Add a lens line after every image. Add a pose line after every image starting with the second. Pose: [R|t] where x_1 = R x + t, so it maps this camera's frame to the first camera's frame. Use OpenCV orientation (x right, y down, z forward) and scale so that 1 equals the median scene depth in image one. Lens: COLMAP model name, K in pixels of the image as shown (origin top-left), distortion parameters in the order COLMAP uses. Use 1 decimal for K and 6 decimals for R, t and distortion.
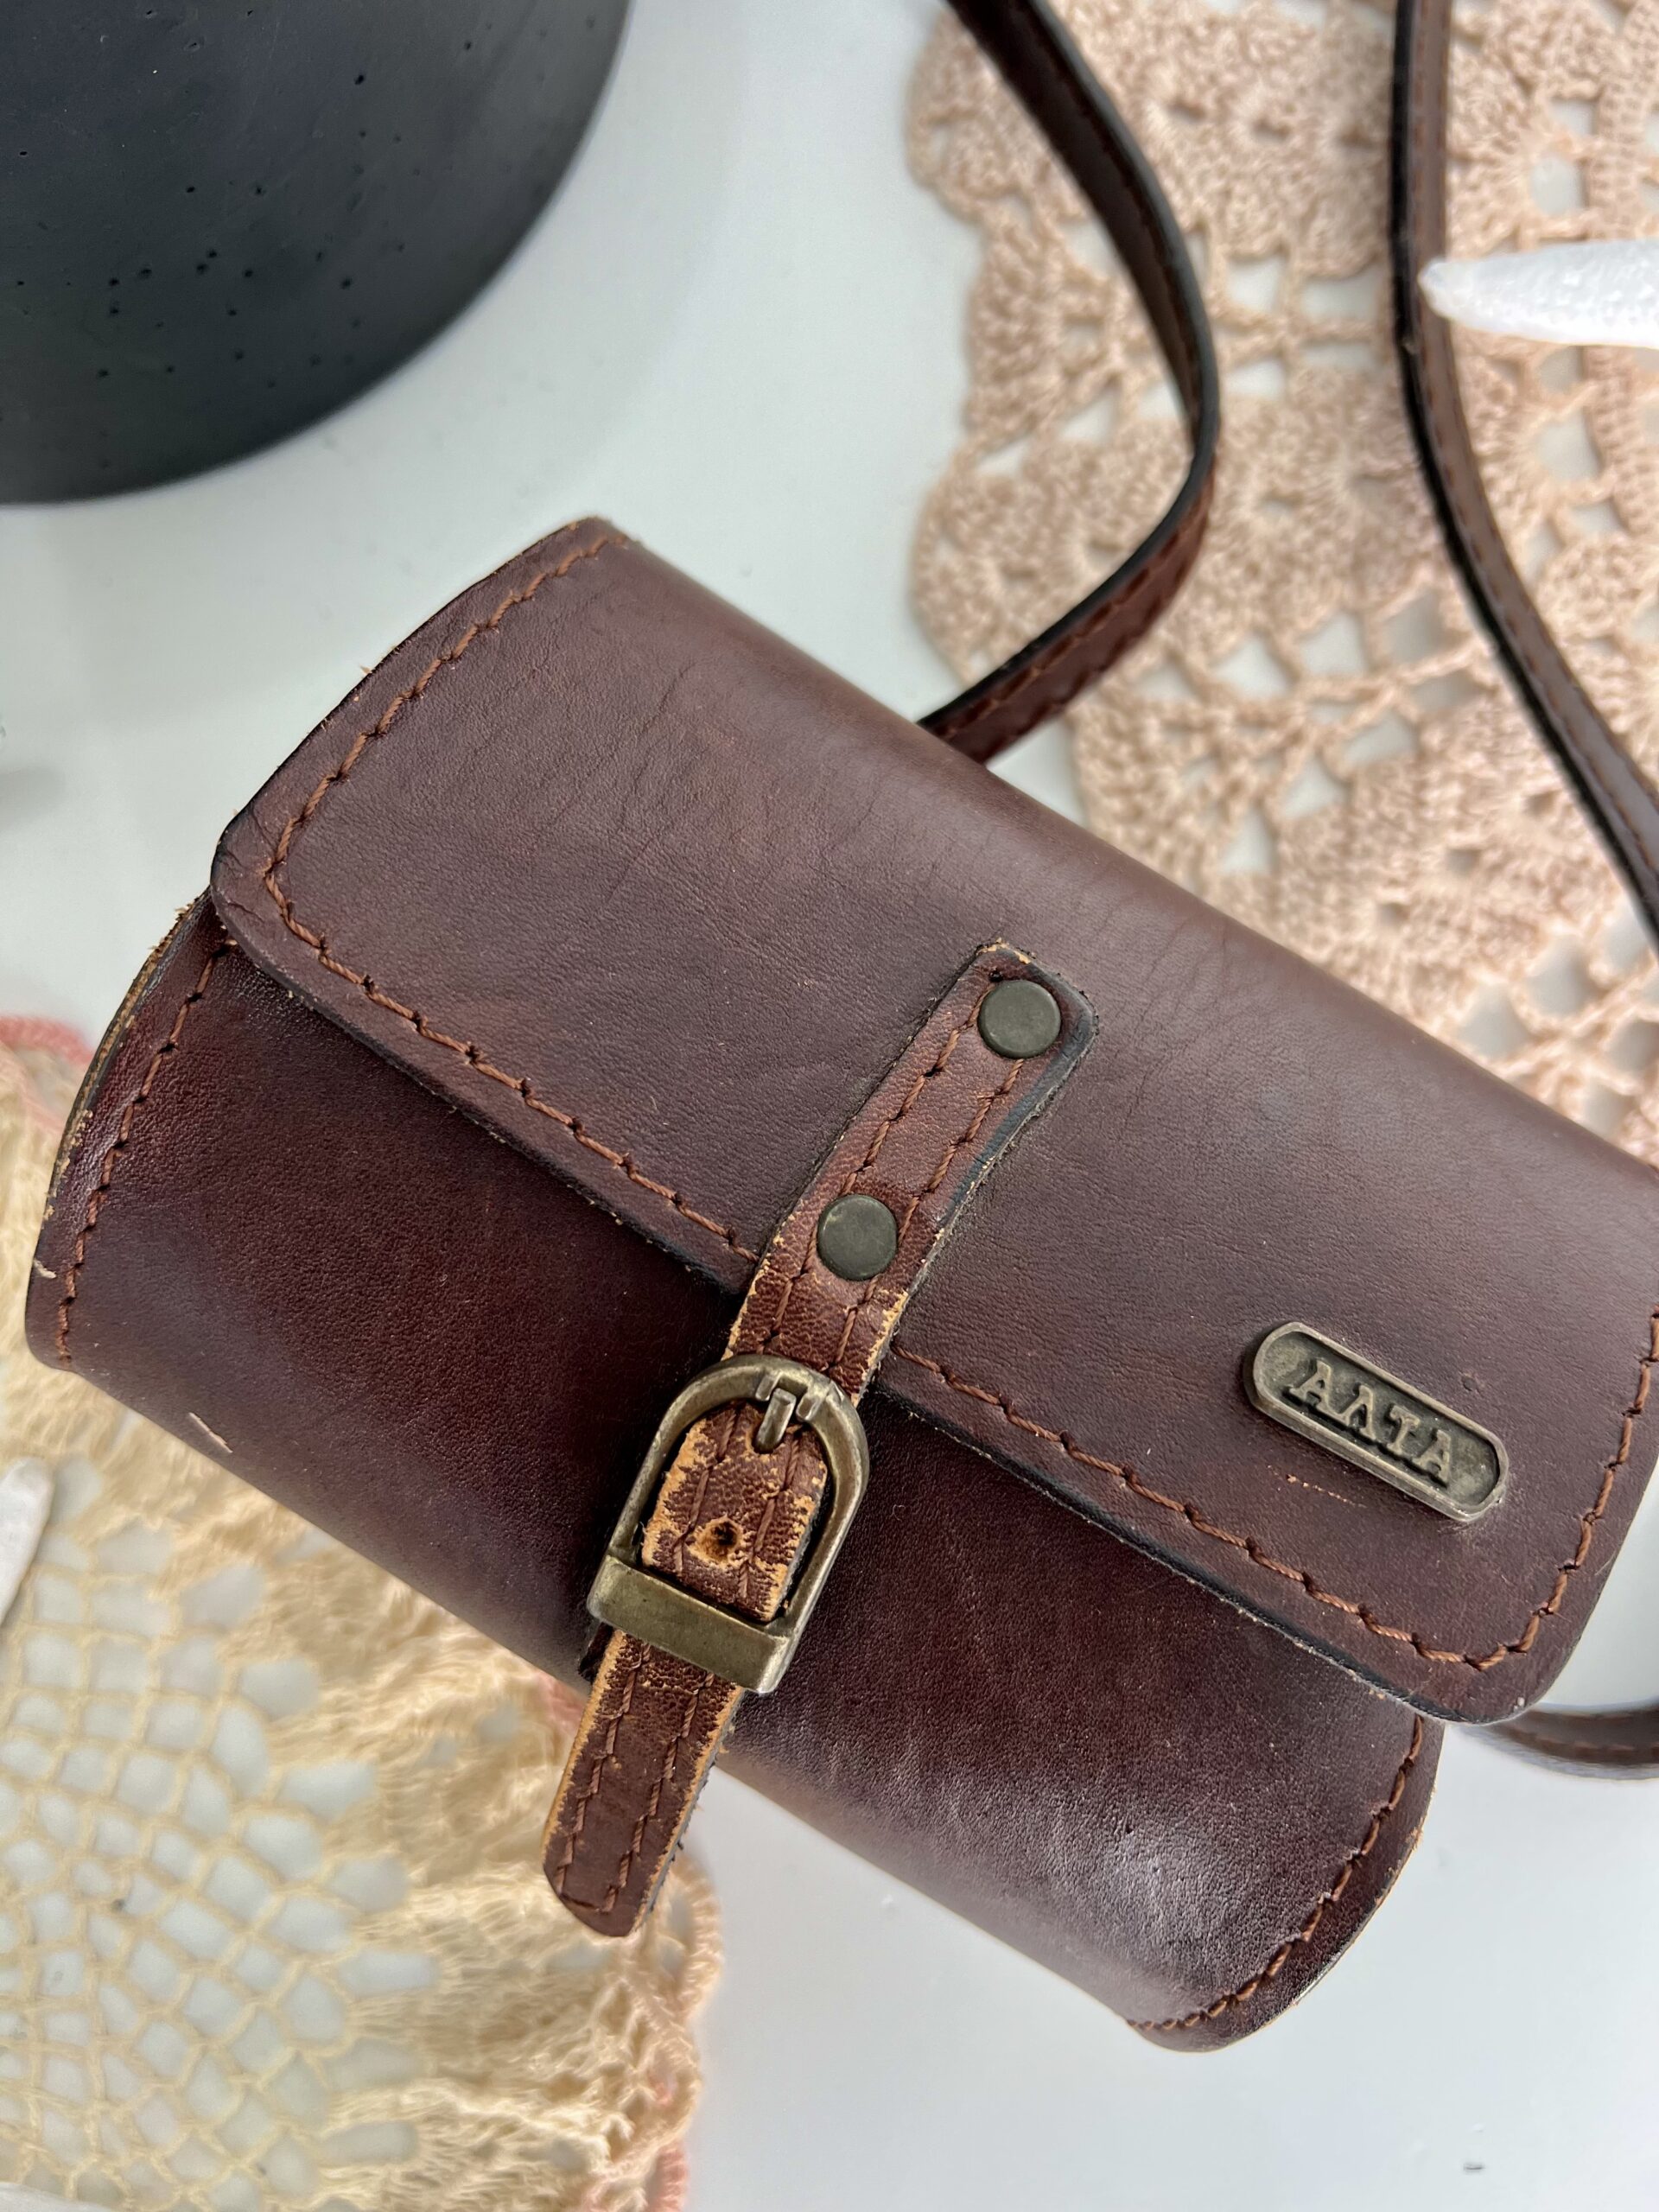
lens RADIAL K [[1747.7, 0, 829.5], [0, 1747.7, 1106.0], [0, 0, 1]] dist [-0.025972, -0.007644]
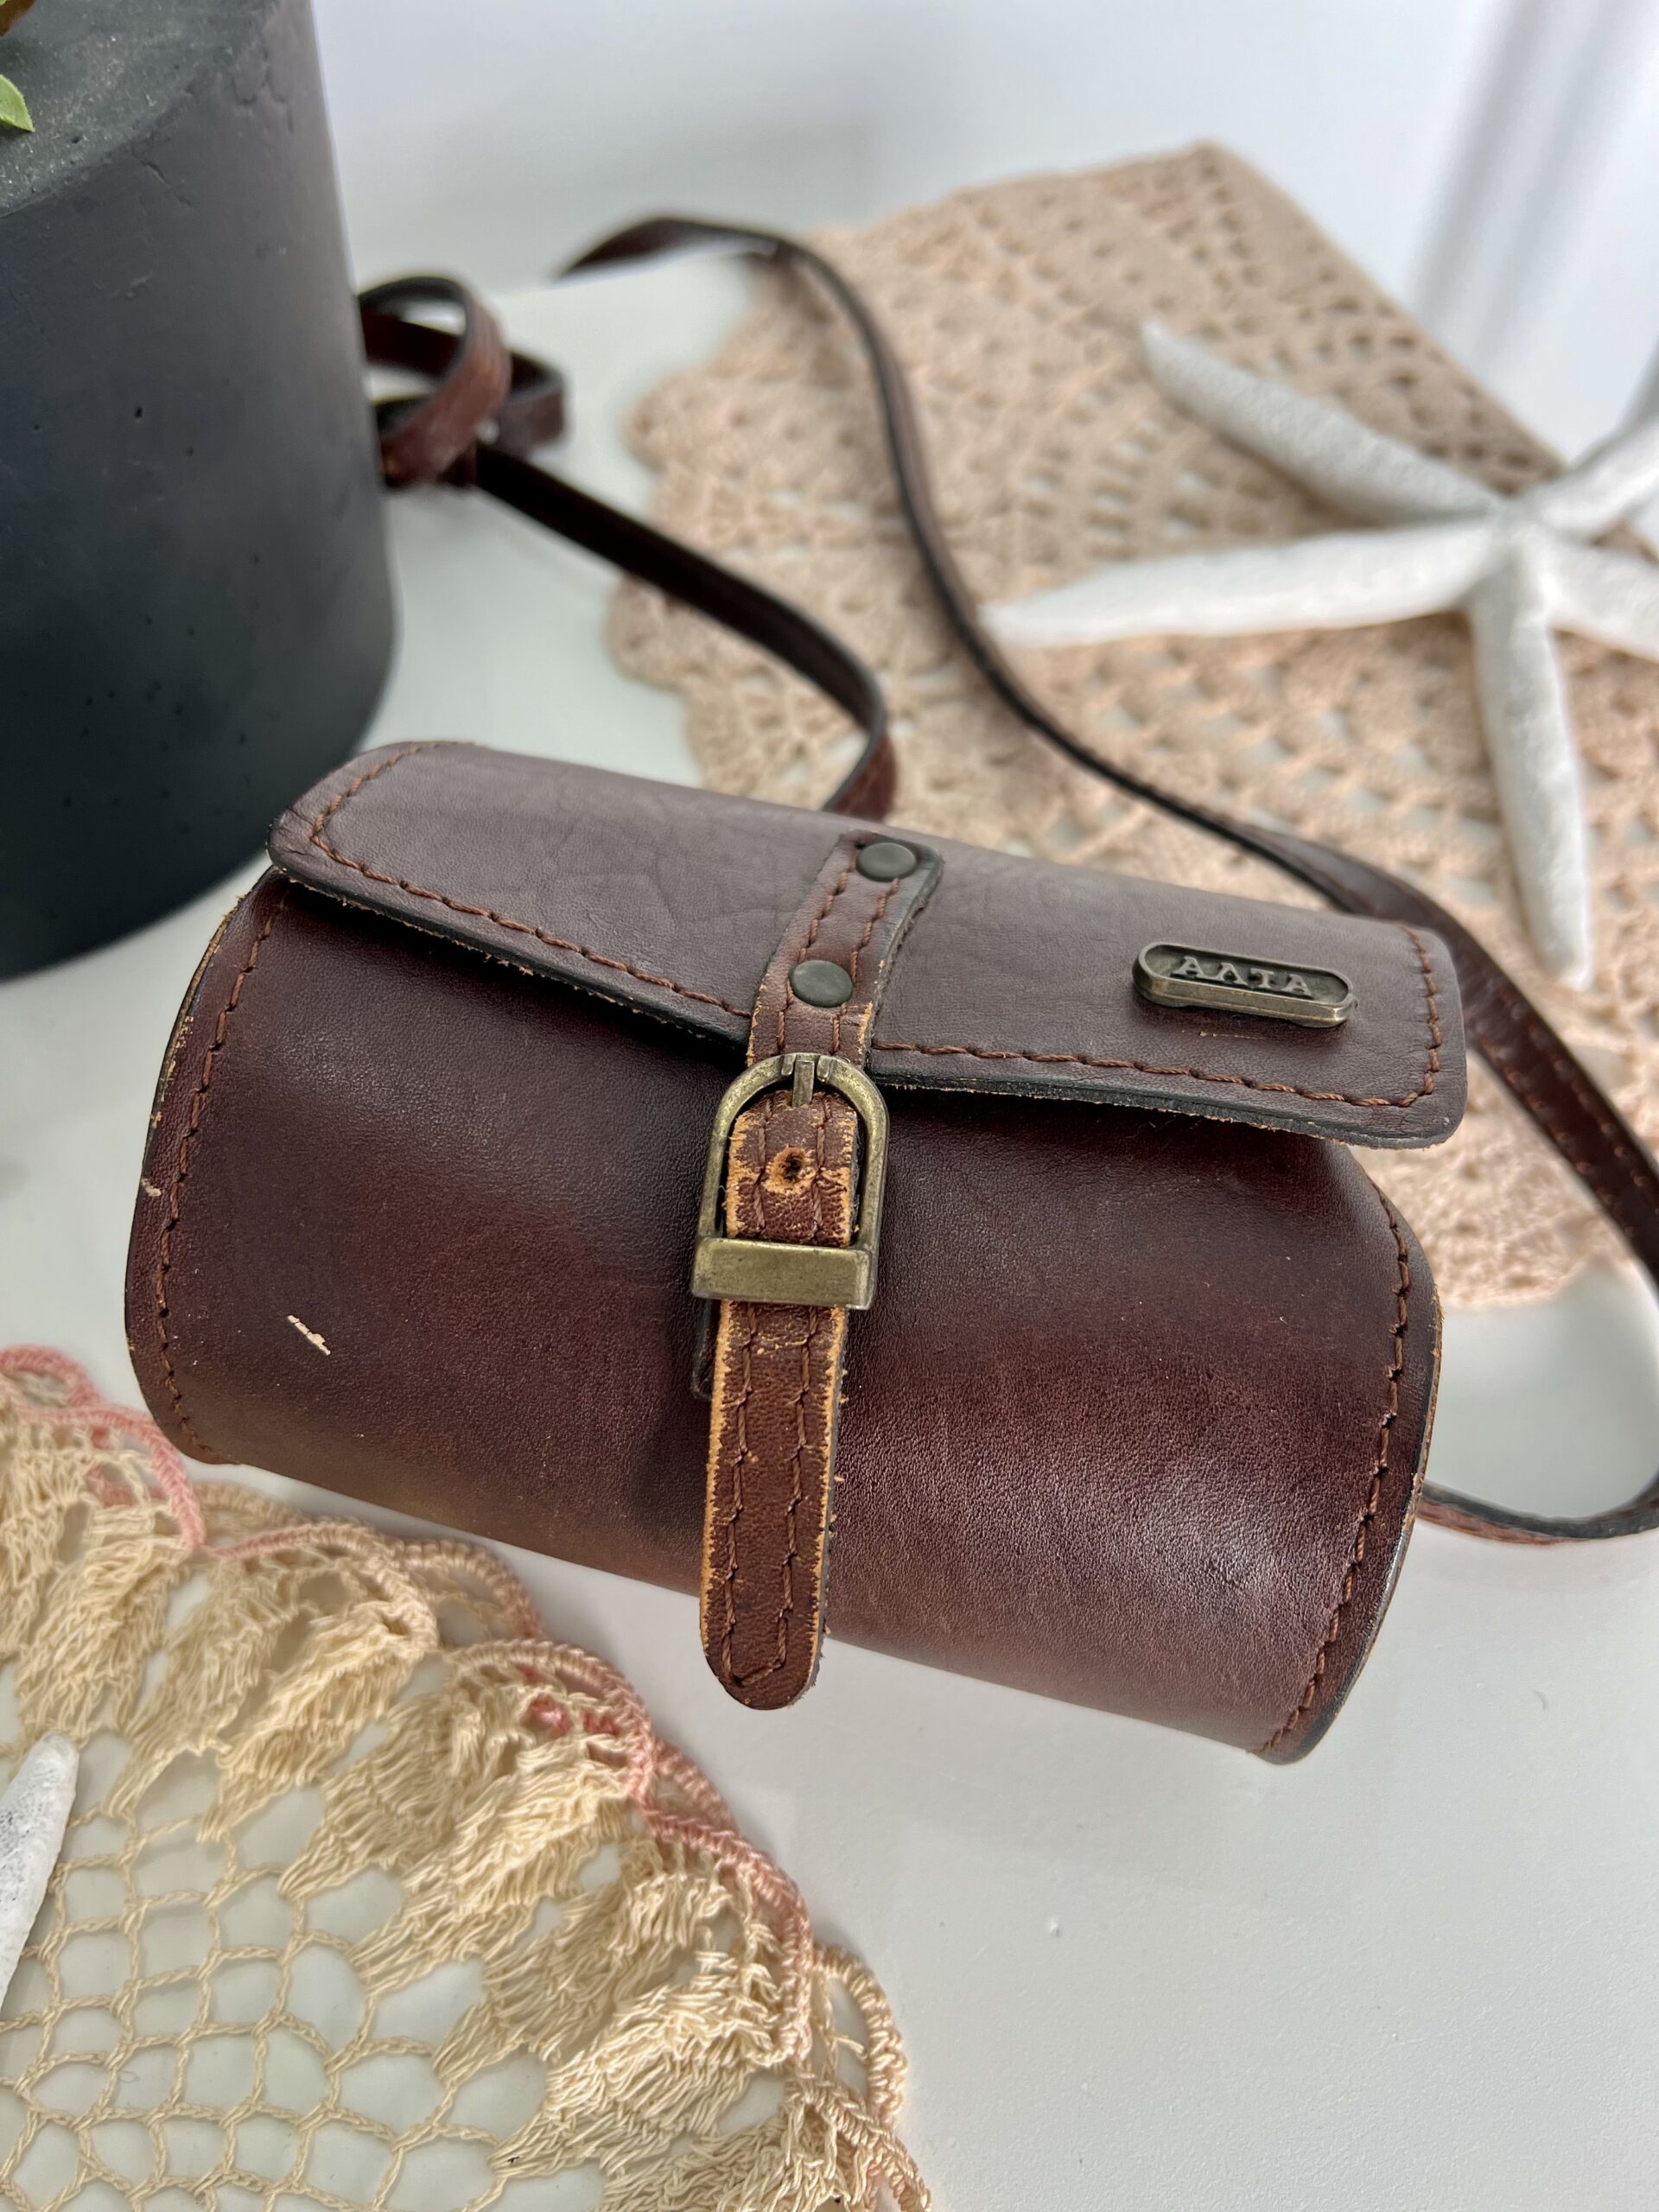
lens RADIAL K [[1757.5, 0, 836.3], [0, 1757.5, 1149.7], [0, 0, 1]] dist [-0.004508, -0.004983]
pose [[0.949652, -0.224232, 0.218819, -0.193579], [0.305738, 0.815831, -0.490860, 0.555924], [-0.068453, 0.533047, 0.843312, -0.013389]]
